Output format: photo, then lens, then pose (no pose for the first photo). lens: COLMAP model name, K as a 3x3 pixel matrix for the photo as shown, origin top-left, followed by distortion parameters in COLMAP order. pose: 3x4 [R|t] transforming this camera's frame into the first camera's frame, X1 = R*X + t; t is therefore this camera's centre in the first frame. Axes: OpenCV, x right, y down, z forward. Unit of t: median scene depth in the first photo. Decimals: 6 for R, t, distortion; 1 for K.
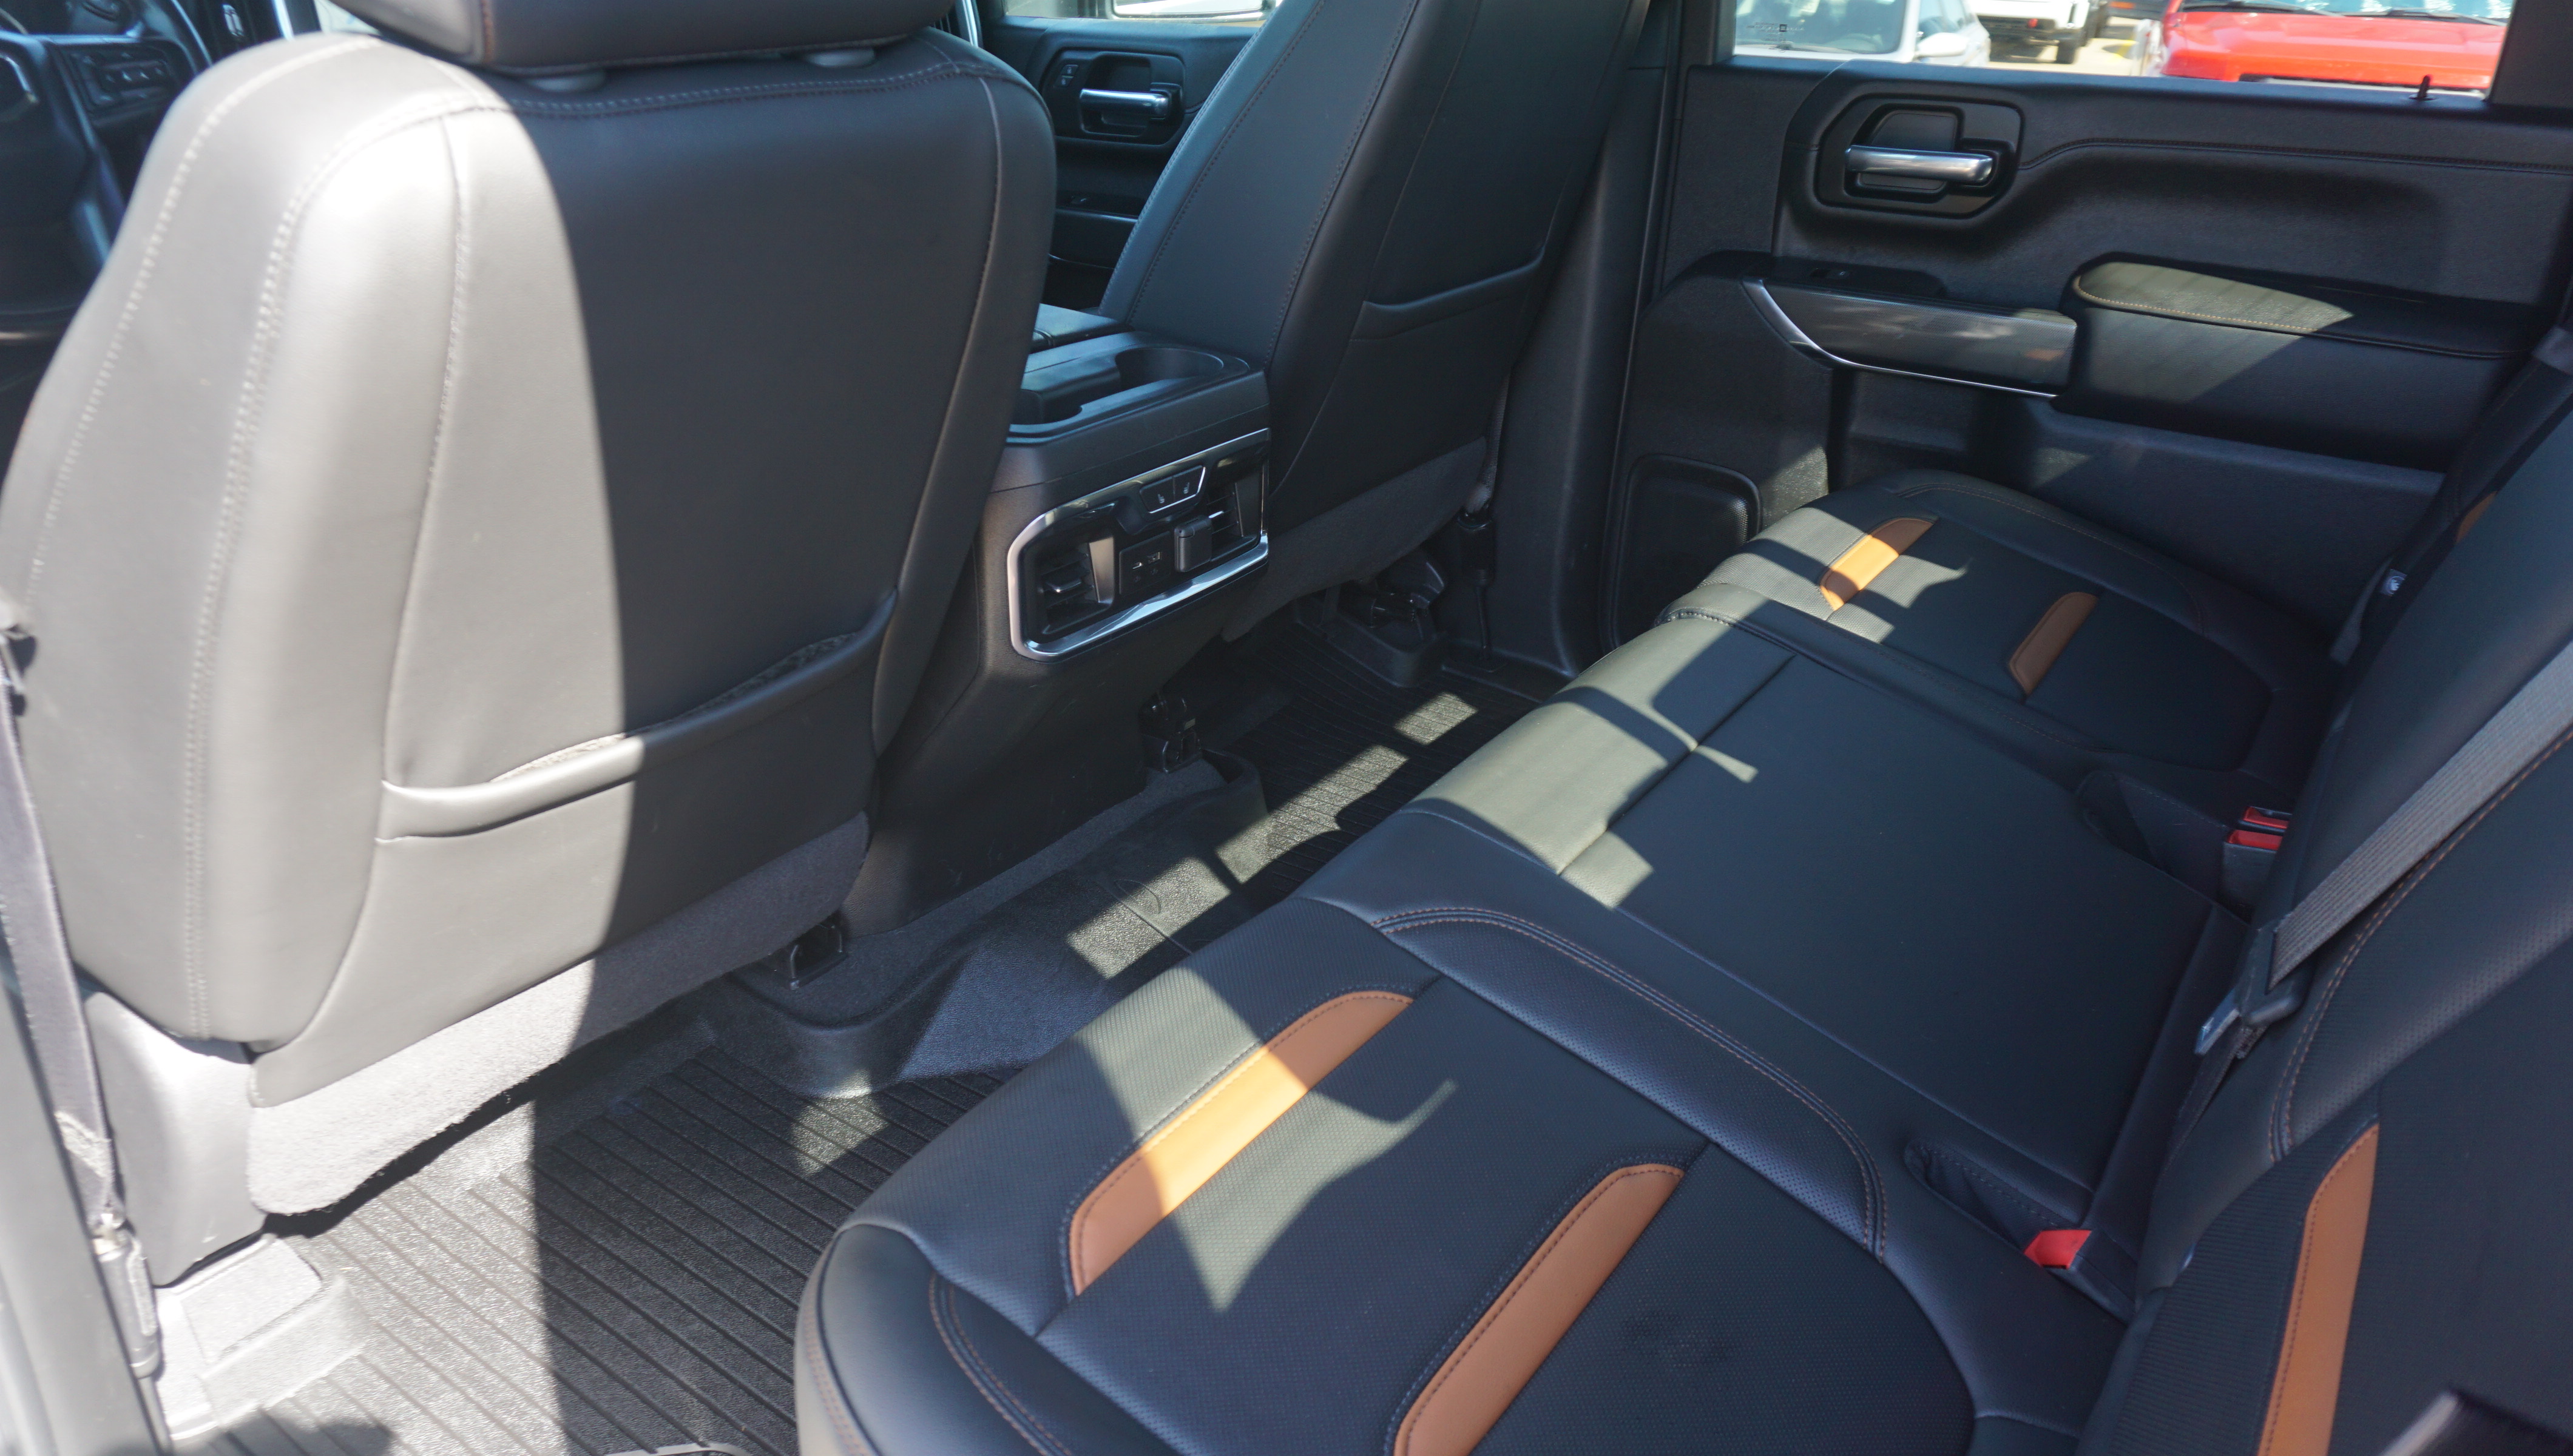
lens RADIAL K [[1693.1, 0, 1286.5], [0, 1693.1, 728.0], [0, 0, 1]] dist [-0.045918, 0.022108]
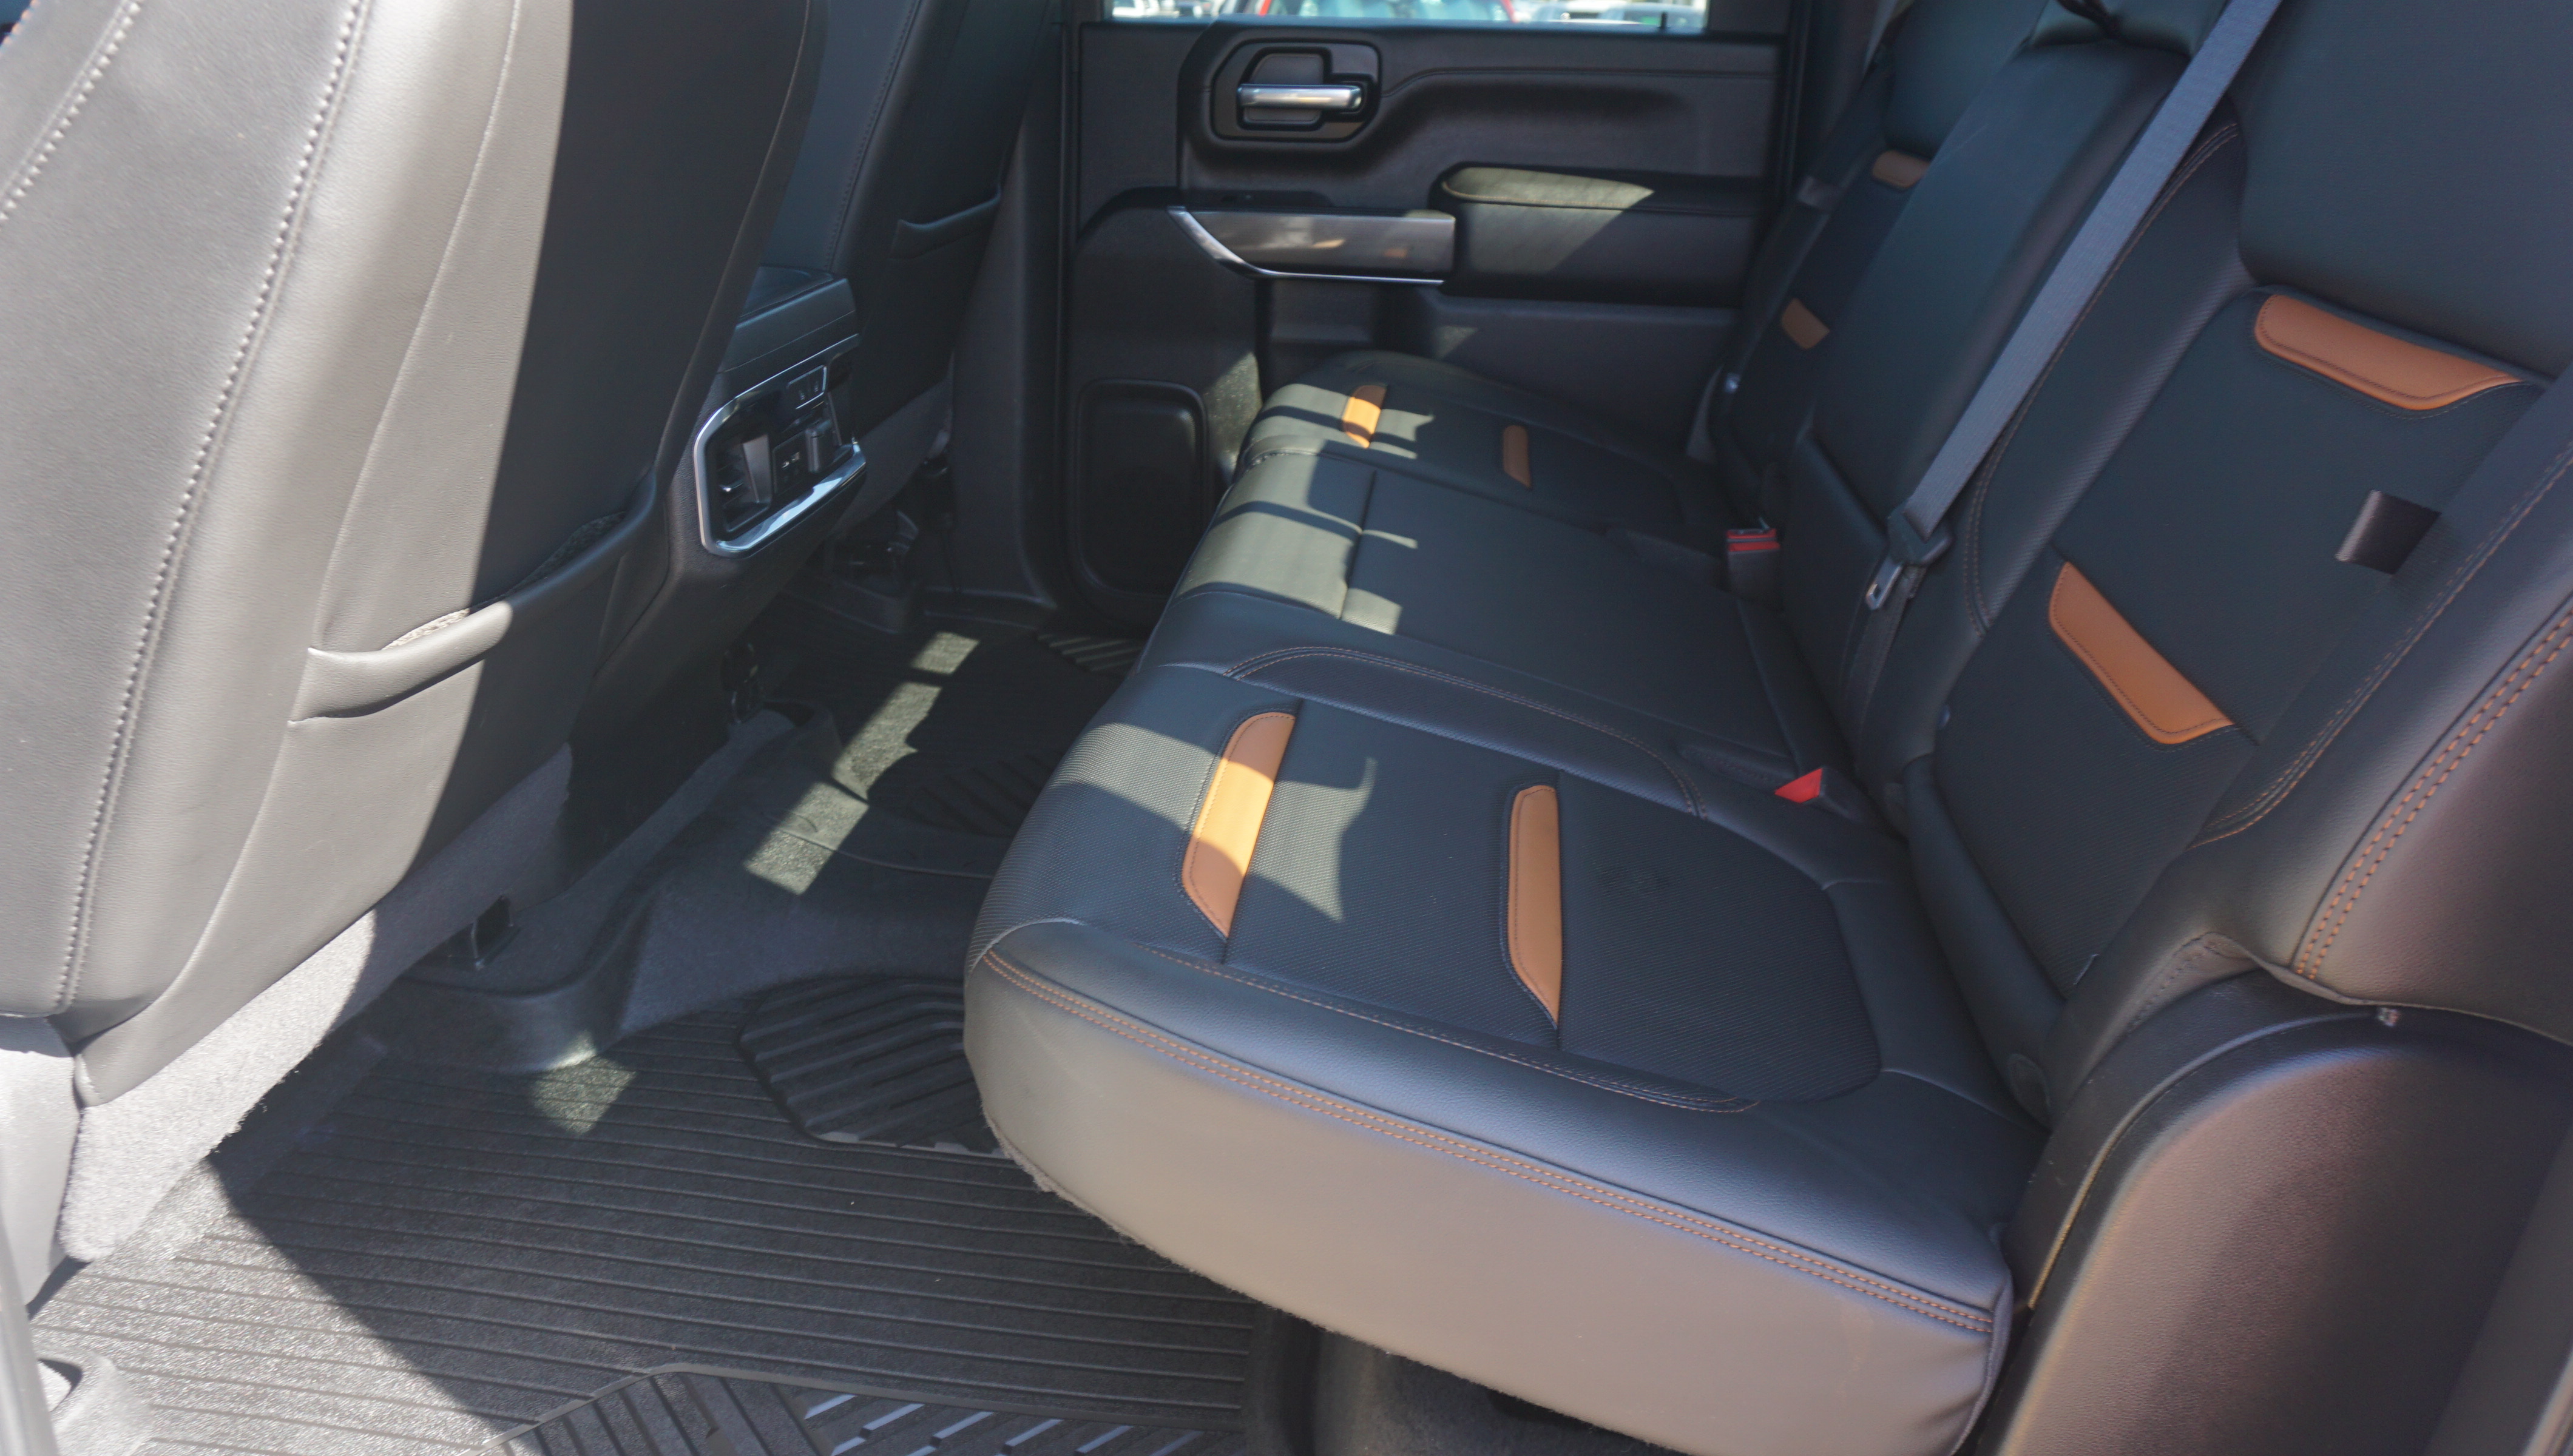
lens RADIAL K [[1693.1, 0, 1286.5], [0, 1693.1, 728.0], [0, 0, 1]] dist [-0.045918, 0.022108]
pose [[0.878143, -0.176745, 0.444551, -0.261405], [0.191513, 0.981418, 0.011889, 0.089818], [-0.438392, 0.074697, 0.895675, -0.017273]]
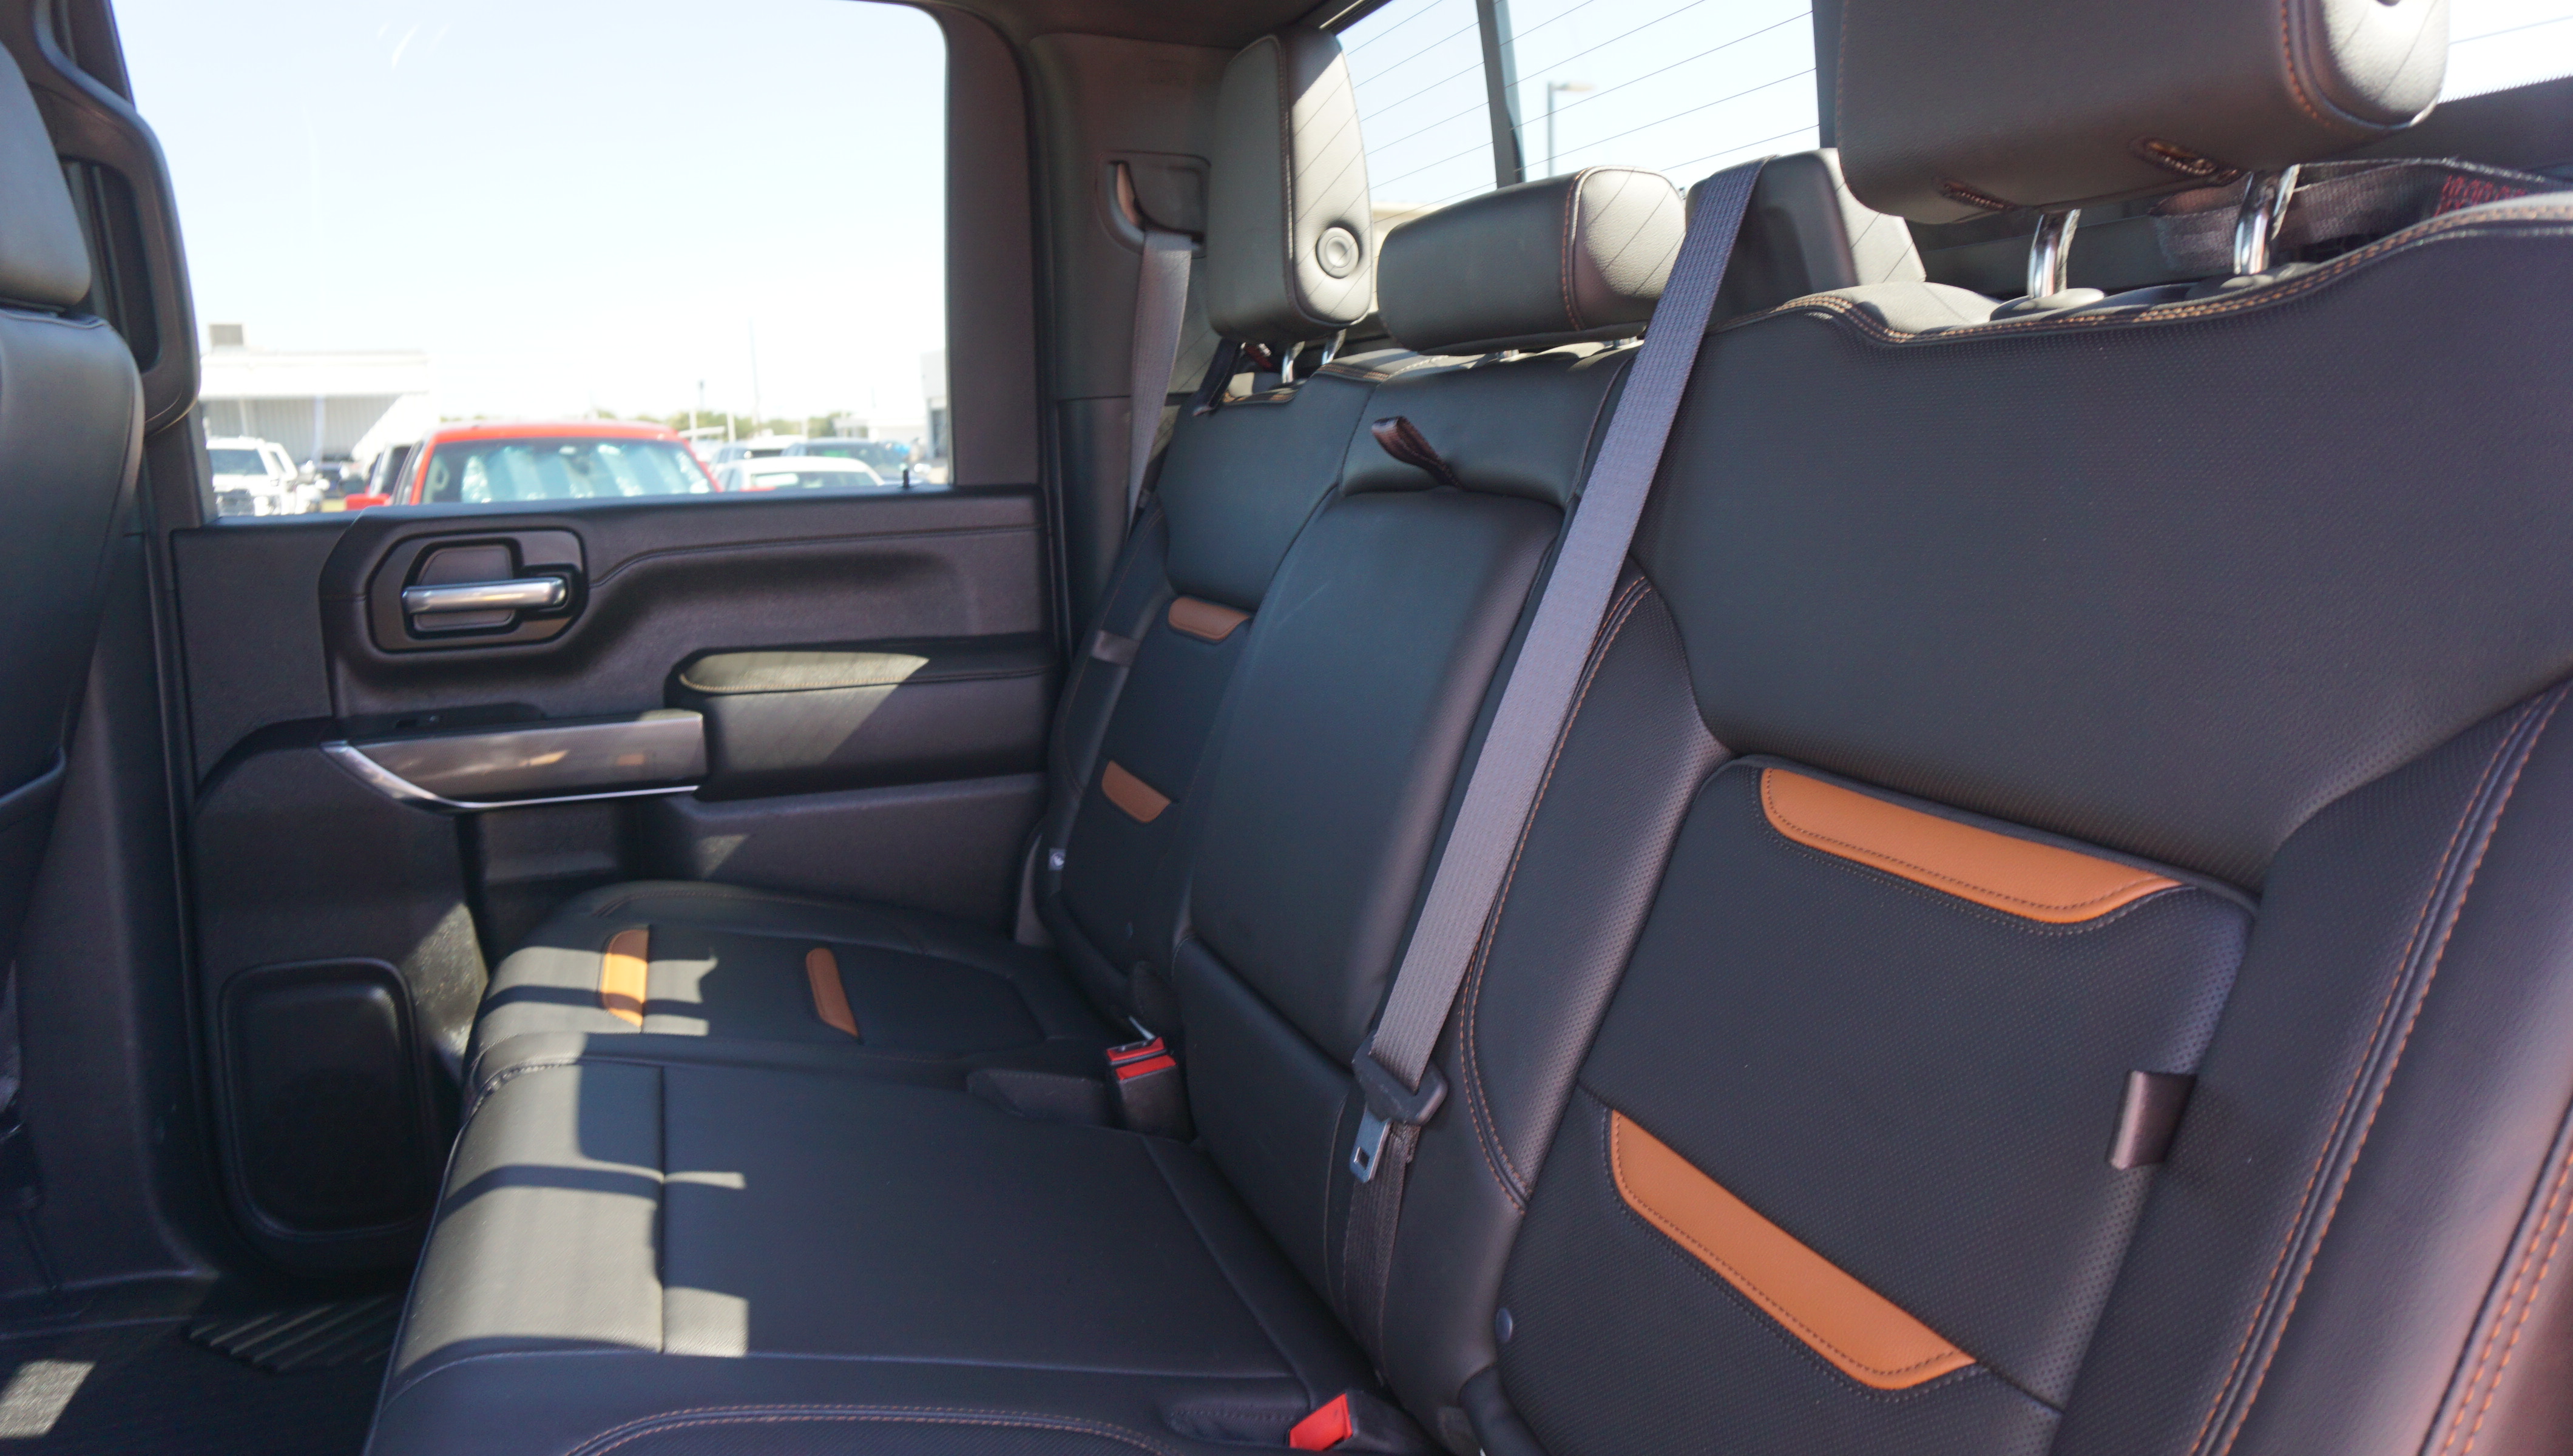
lens RADIAL K [[1719.4, 0, 1293.5], [0, 1719.4, 725.9], [0, 0, 1]] dist [-0.064204, 0.049251]
pose [[0.575804, -0.160198, 0.801740, -0.172608], [0.383296, 0.919069, -0.091638, 0.000767], [-0.722174, 0.360069, 0.590606, 0.125799]]
